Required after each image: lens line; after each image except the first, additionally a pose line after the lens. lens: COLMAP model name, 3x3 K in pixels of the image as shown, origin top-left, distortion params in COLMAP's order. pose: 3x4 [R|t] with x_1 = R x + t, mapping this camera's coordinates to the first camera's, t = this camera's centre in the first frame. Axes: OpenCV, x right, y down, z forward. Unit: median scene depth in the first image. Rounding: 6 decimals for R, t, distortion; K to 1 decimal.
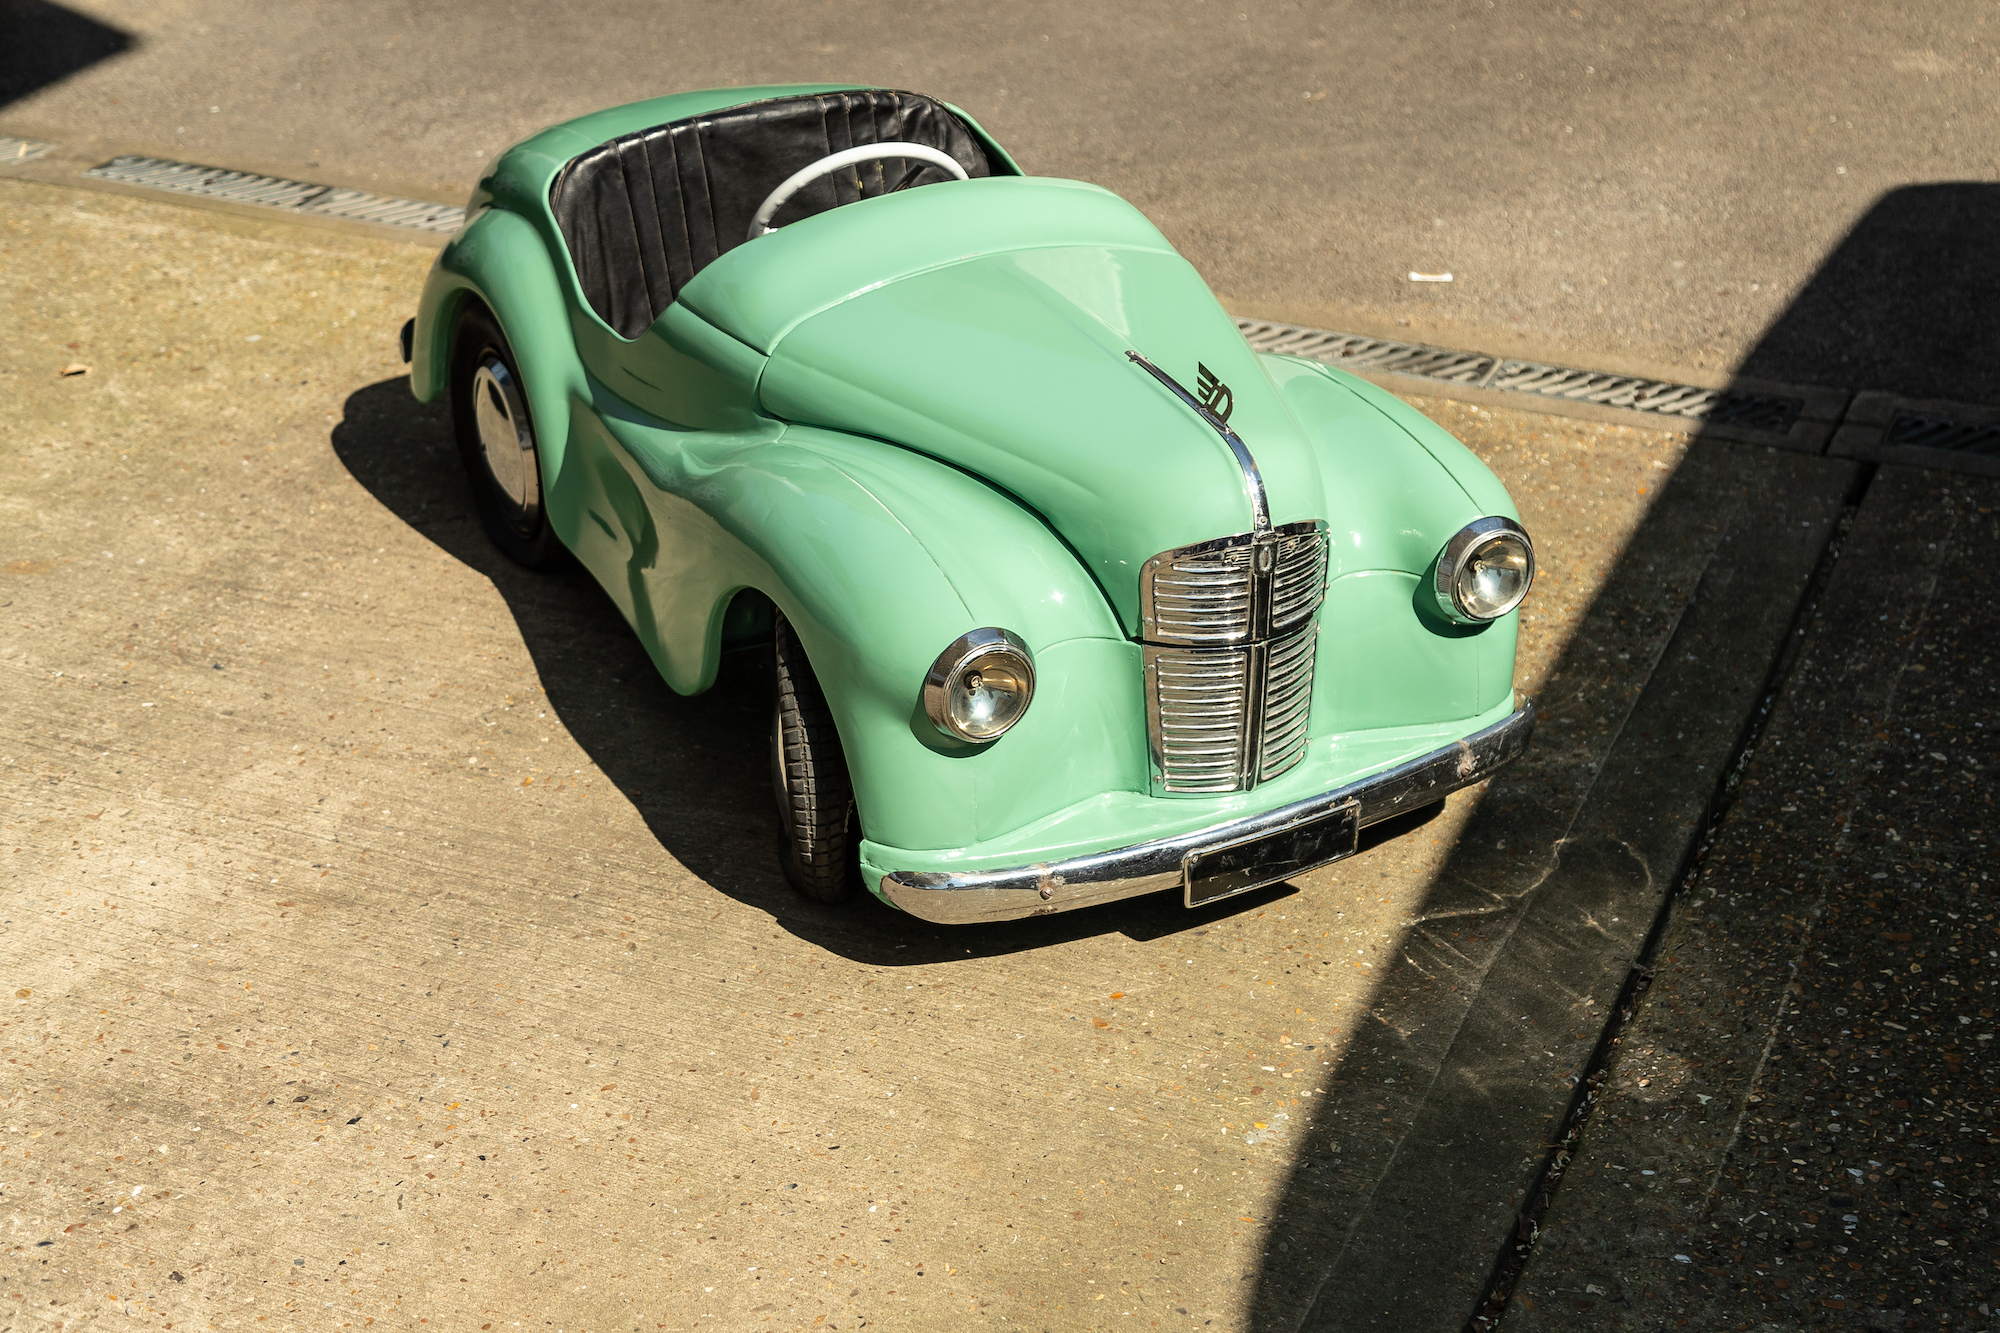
lens RADIAL K [[3180.8, 0, 1006.6], [0, 3180.8, 683.4], [0, 0, 1]] dist [0.139629, 0.000000]
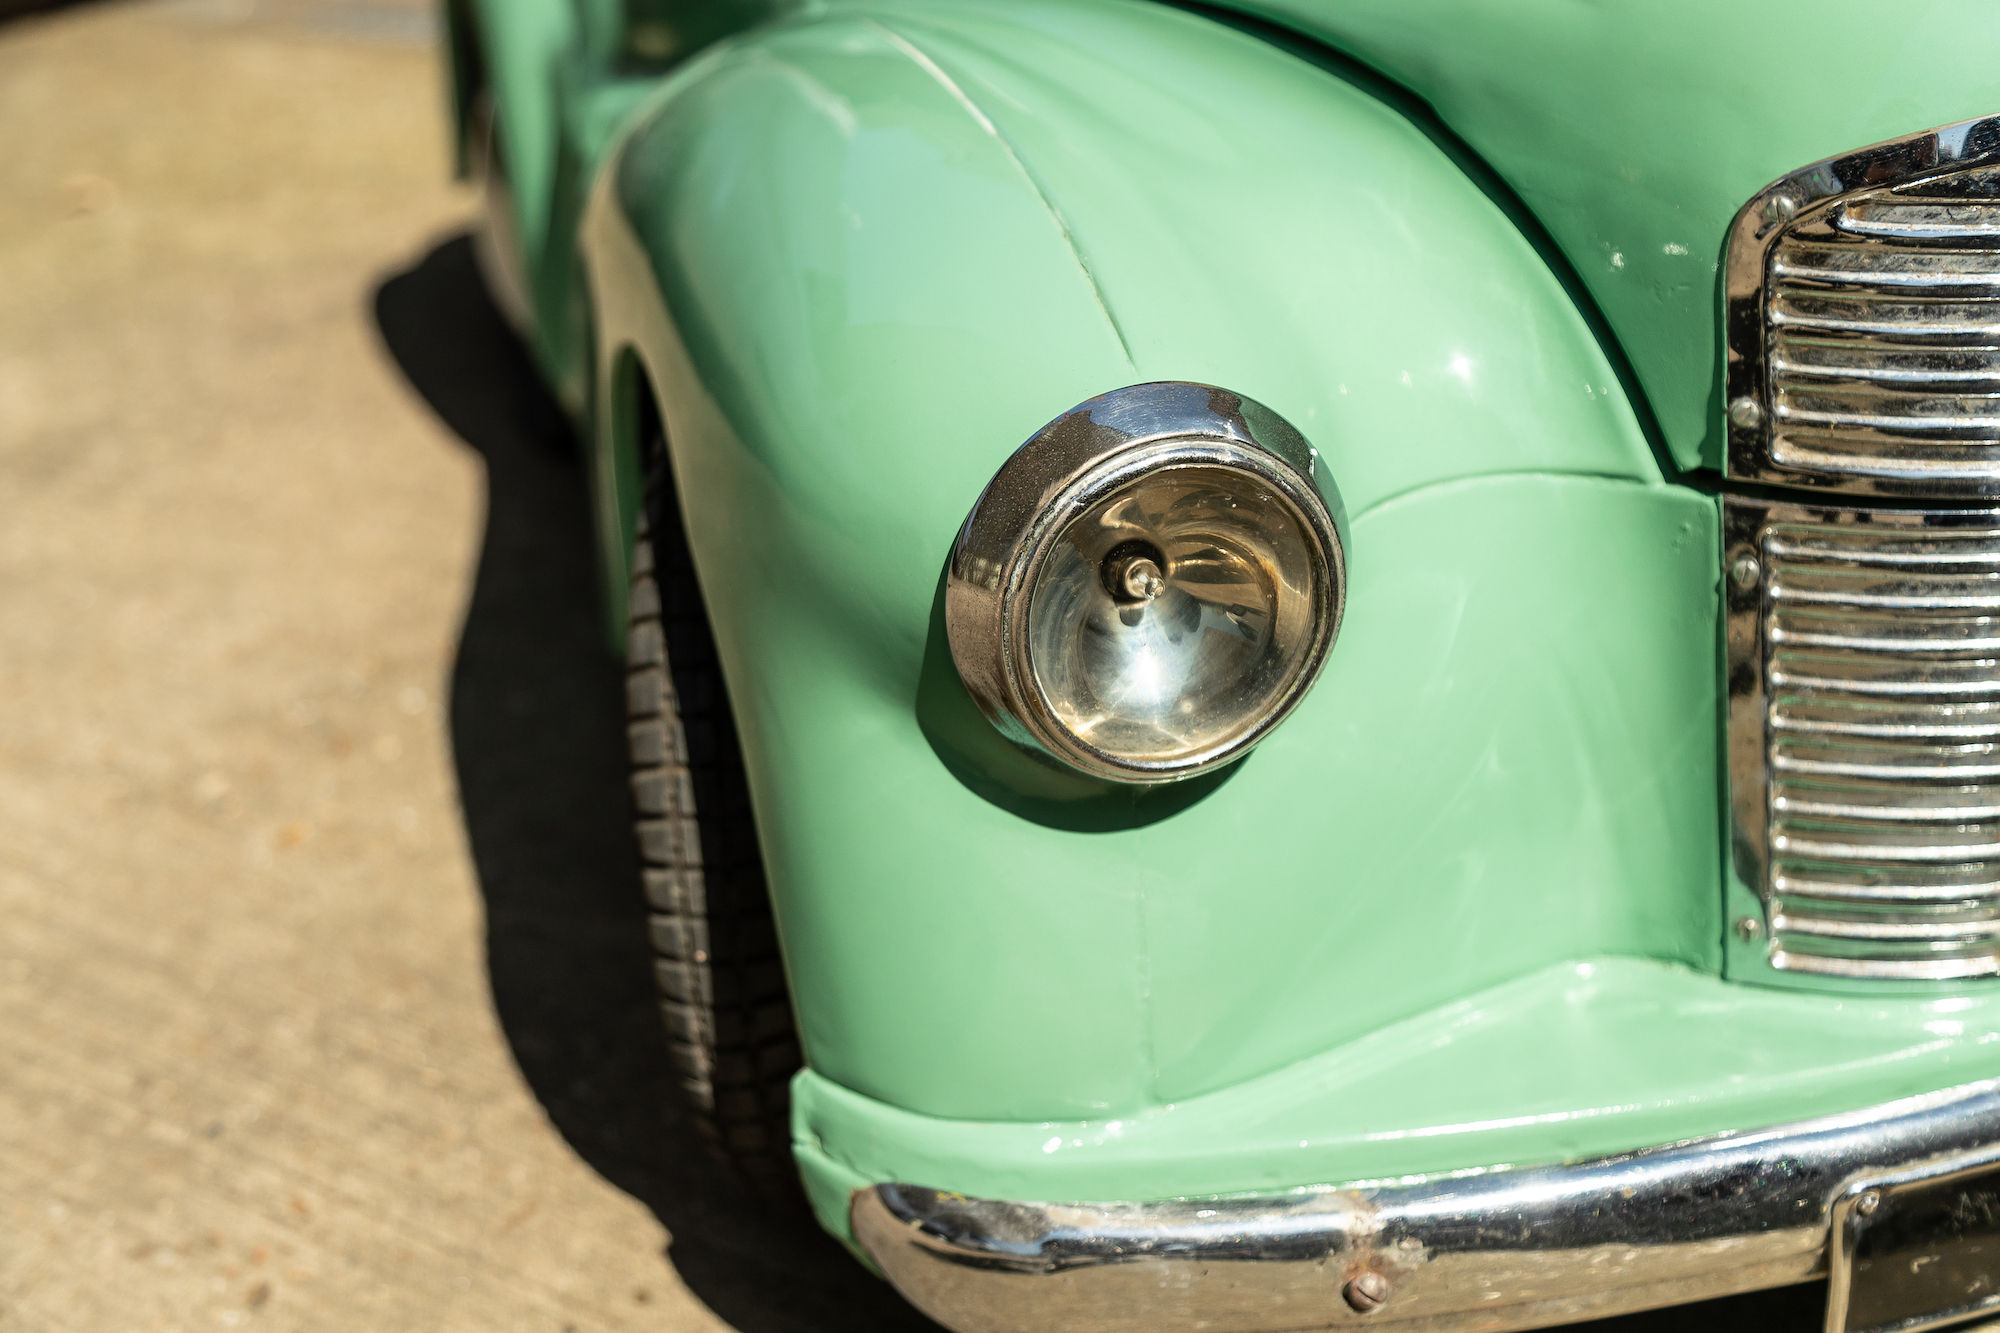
lens RADIAL K [[2640.7, 0, 991.5], [0, 2640.7, 662.2], [0, 0, 1]] dist [-0.020742, 0.000000]
pose [[0.978641, 0.037170, -0.202188, 0.025628], [-0.044343, 0.998533, -0.031060, 0.014886], [0.200737, 0.039362, 0.978854, 0.727448]]
